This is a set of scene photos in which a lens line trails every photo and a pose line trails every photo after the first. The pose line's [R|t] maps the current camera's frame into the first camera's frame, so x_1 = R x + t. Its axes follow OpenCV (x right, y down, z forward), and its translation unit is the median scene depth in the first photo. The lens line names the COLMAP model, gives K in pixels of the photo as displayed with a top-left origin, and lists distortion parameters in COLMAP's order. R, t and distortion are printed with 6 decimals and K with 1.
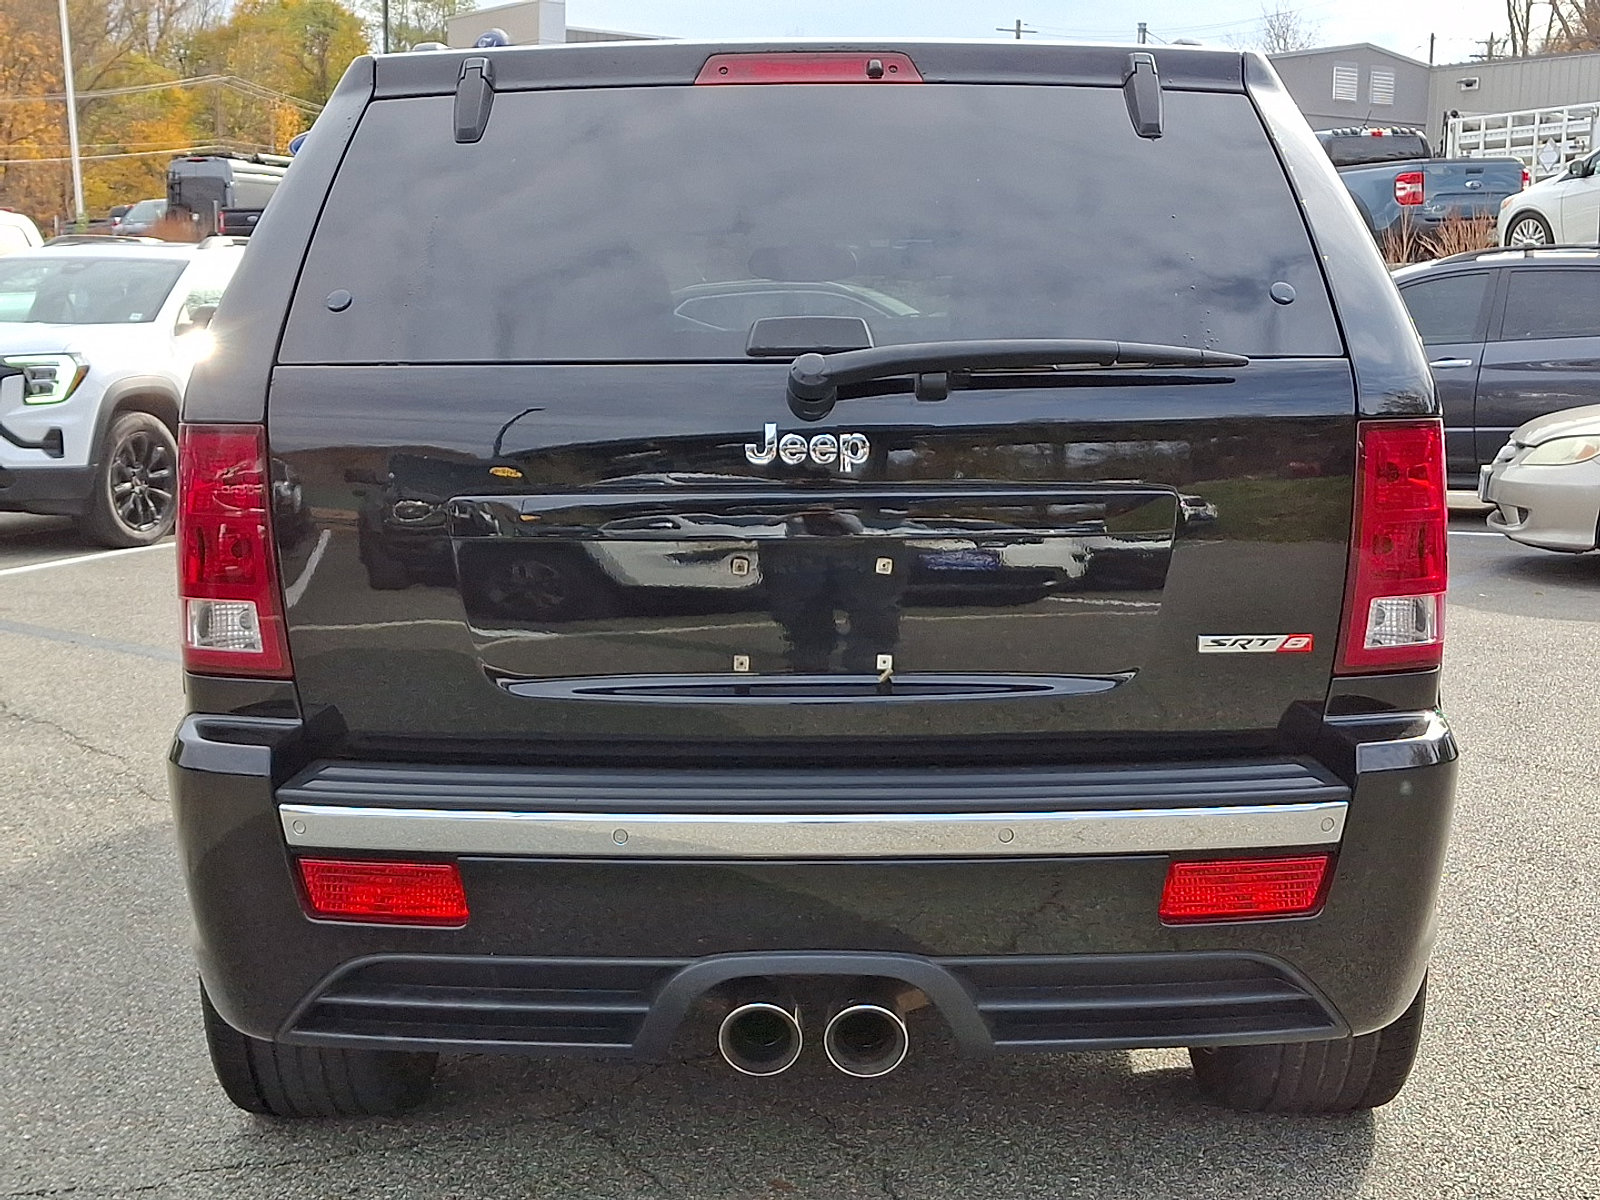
lens RADIAL K [[2332.8, 0, 820.2], [0, 2332.8, 579.8], [0, 0, 1]] dist [0.253738, -0.732253]
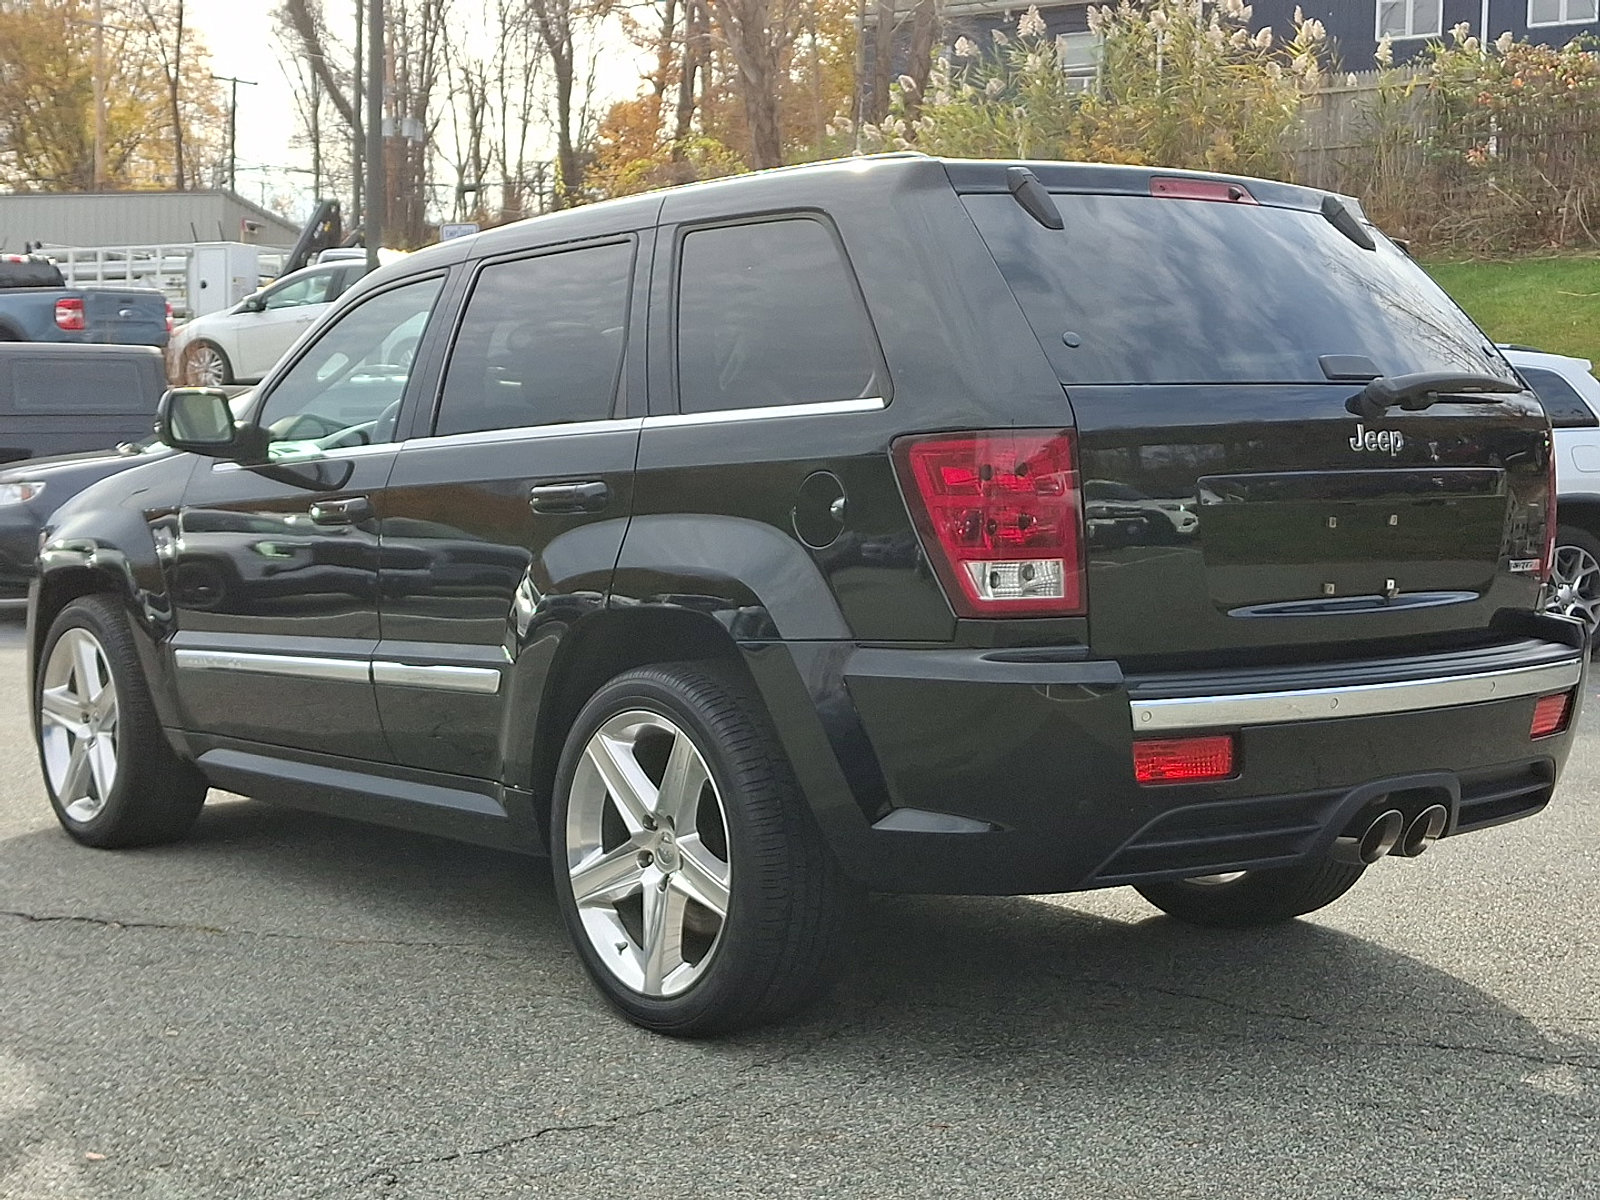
lens RADIAL K [[2332.8, 0, 820.2], [0, 2332.8, 579.8], [0, 0, 1]] dist [0.253738, -0.732253]
pose [[0.769100, -0.034032, 0.638222, -1.213464], [0.071738, 0.996868, -0.033294, 0.056102], [-0.635089, 0.071391, 0.769132, 0.062966]]
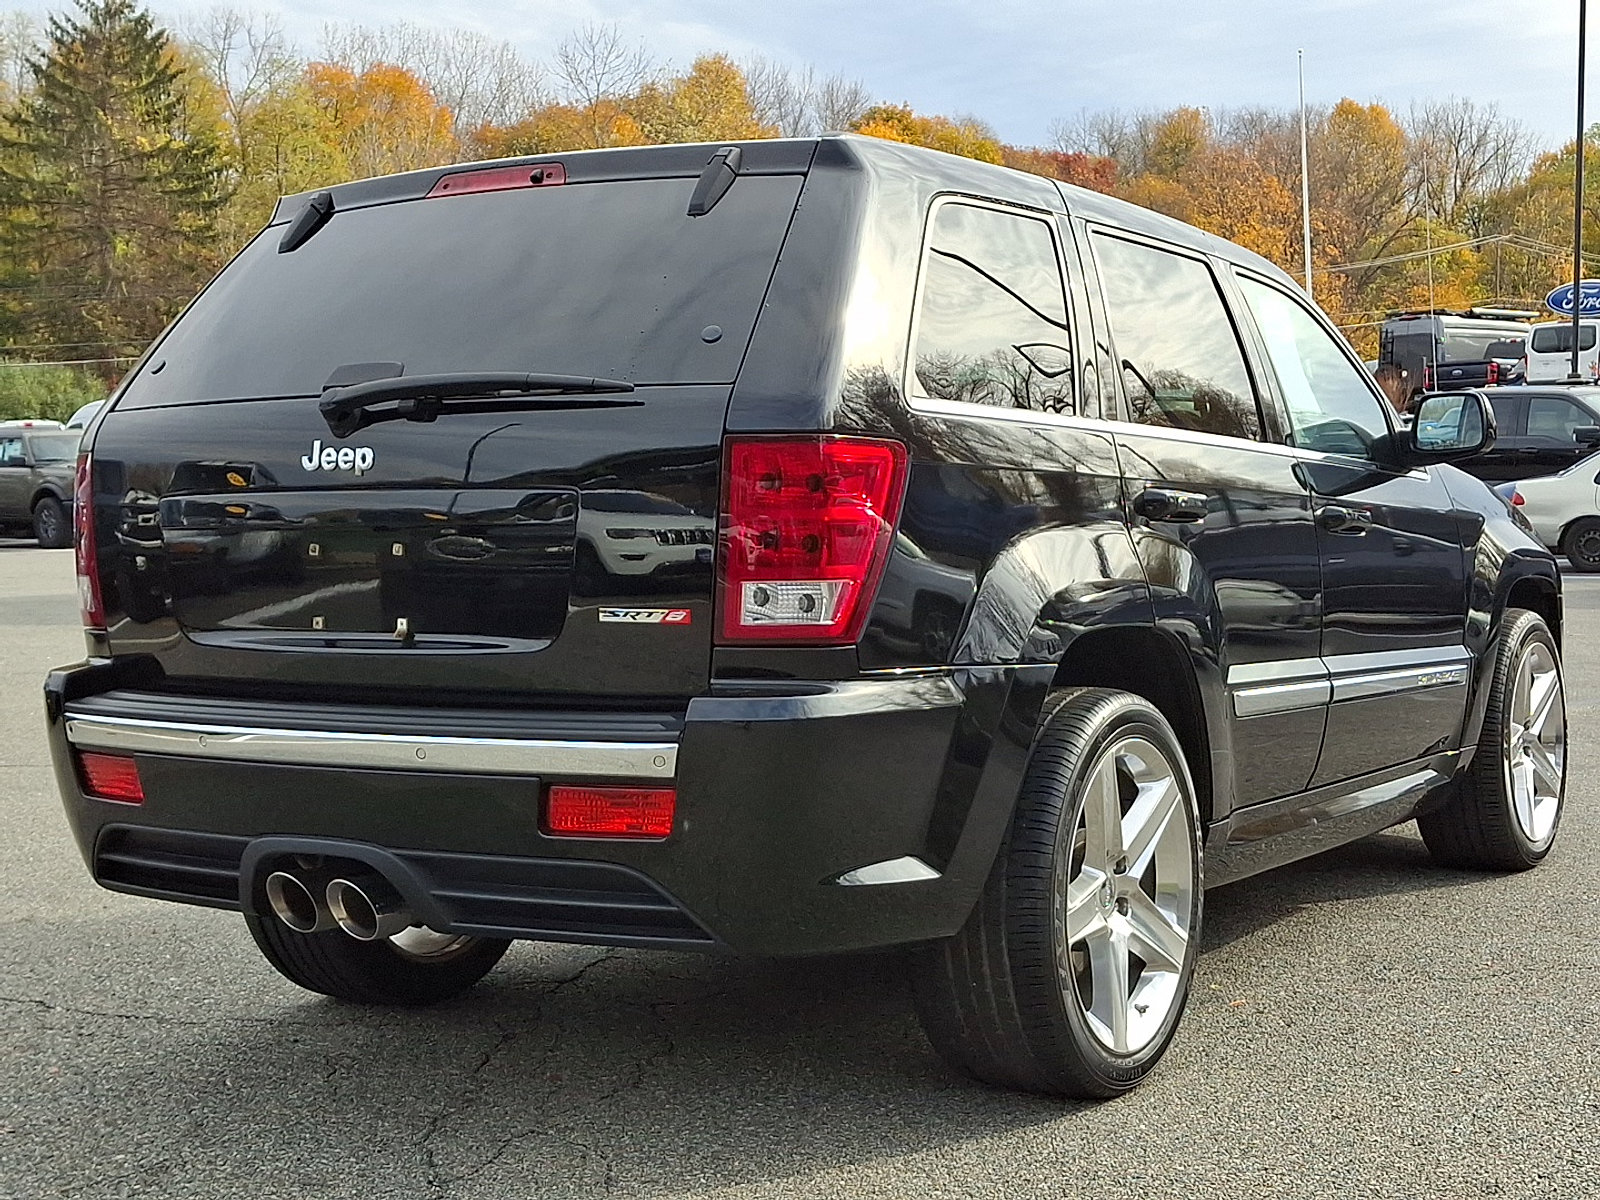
lens RADIAL K [[2332.8, 0, 820.2], [0, 2332.8, 579.8], [0, 0, 1]] dist [0.253738, -0.732253]
pose [[0.861063, 0.012395, -0.508346, 0.885434], [-0.046251, 0.997468, -0.054022, 0.070135], [0.506390, 0.070028, 0.859457, -0.008076]]
